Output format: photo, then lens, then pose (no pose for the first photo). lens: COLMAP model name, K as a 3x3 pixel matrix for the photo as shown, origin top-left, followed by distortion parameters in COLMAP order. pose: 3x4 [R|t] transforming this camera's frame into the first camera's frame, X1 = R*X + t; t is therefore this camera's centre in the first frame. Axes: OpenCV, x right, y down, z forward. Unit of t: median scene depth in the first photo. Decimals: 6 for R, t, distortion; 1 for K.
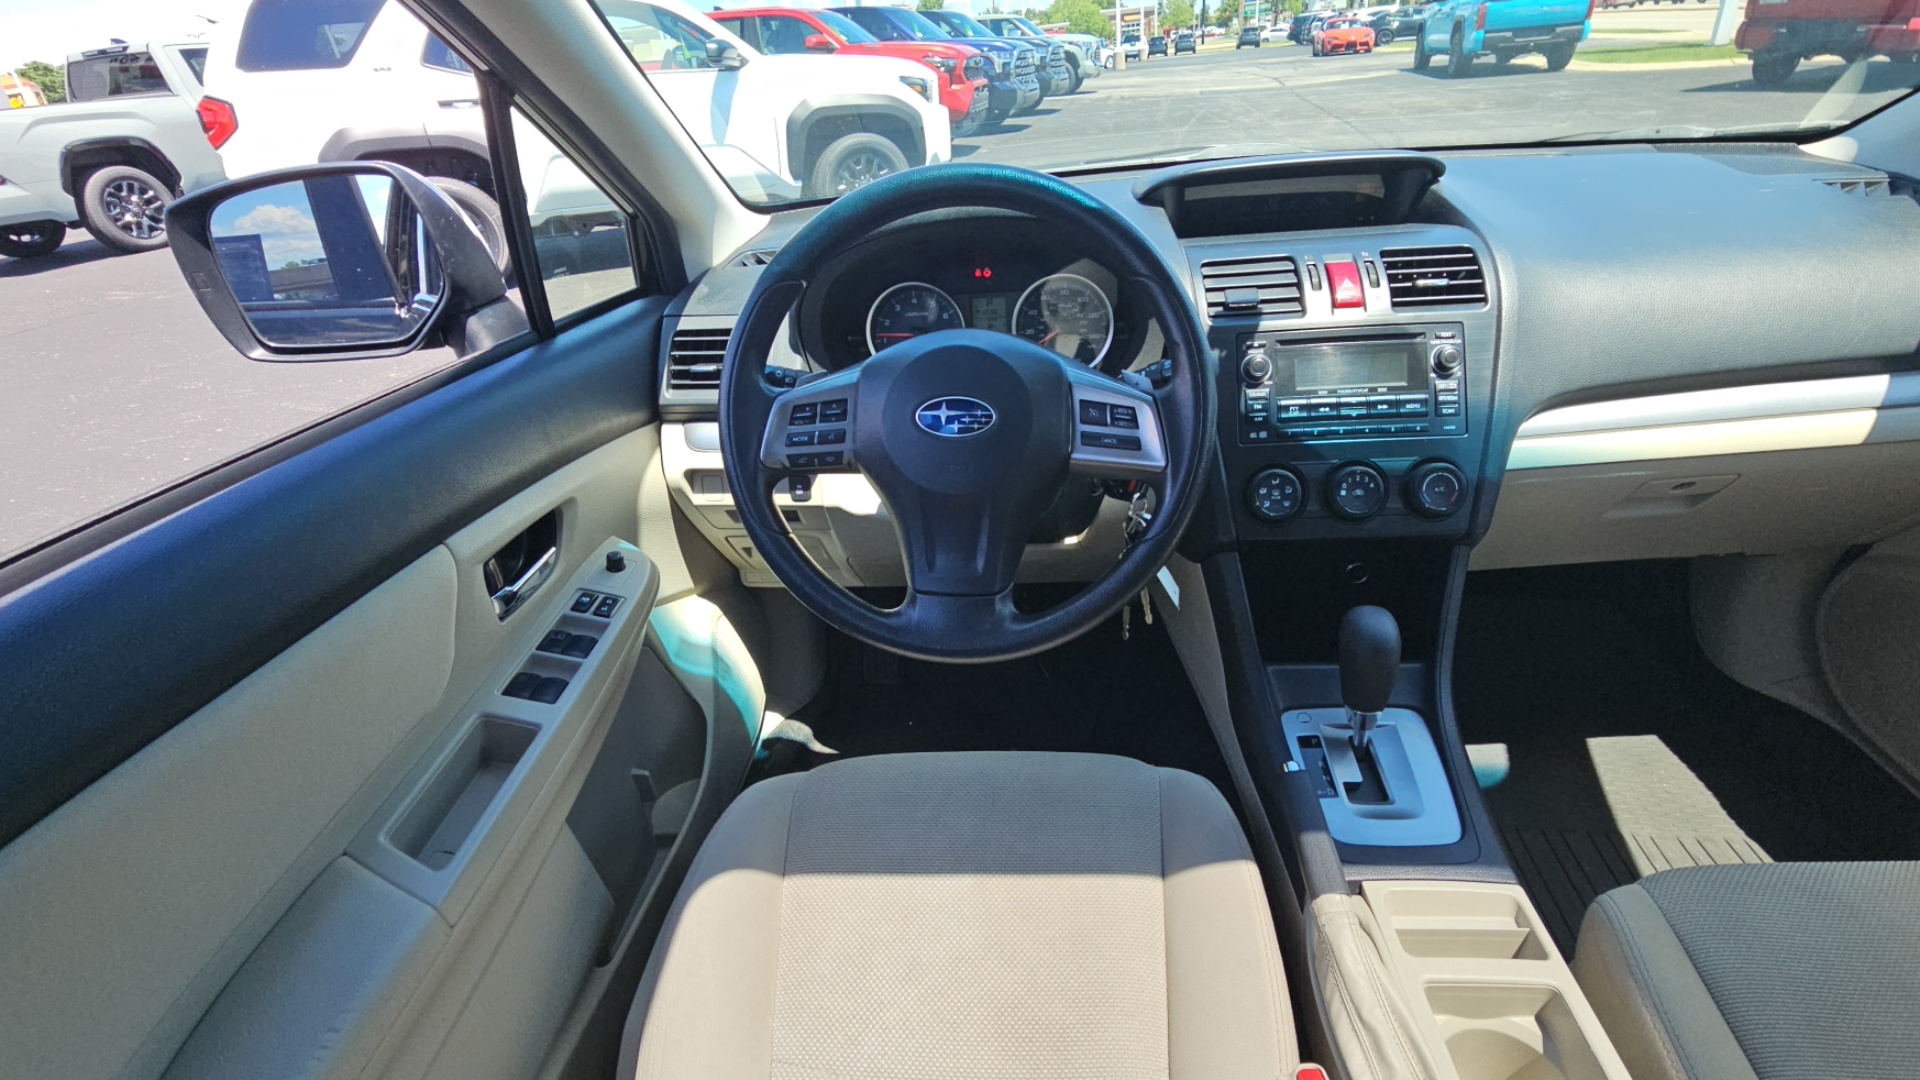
lens RADIAL K [[857.0, 0, 979.3], [0, 857.0, 539.5], [0, 0, 1]] dist [0.004764, -0.004111]
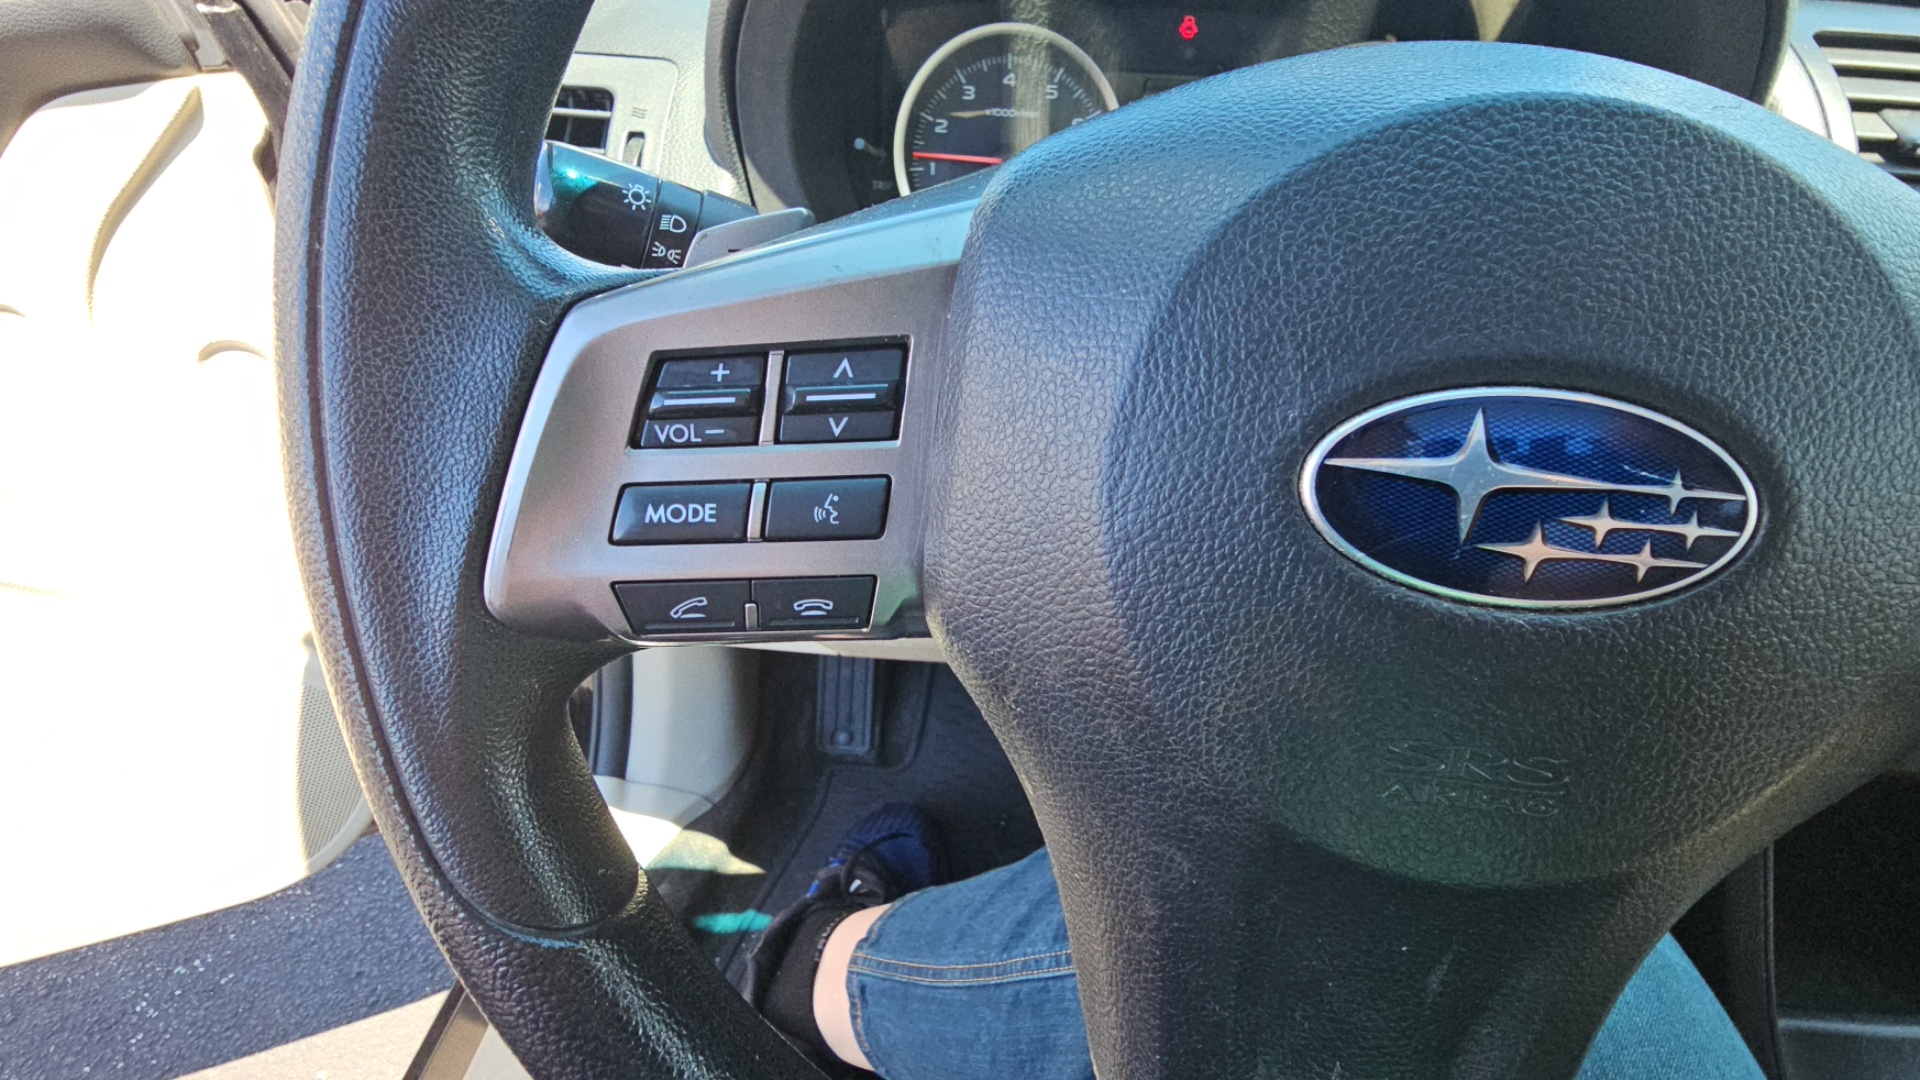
lens RADIAL K [[863.6, 0, 977.5], [0, 863.6, 539.6], [0, 0, 1]] dist [0.004685, -0.005612]
pose [[0.994309, 0.079191, 0.071262, -0.116499], [-0.087040, 0.989572, 0.114770, -0.109847], [-0.061430, -0.120319, 0.990833, 0.606660]]
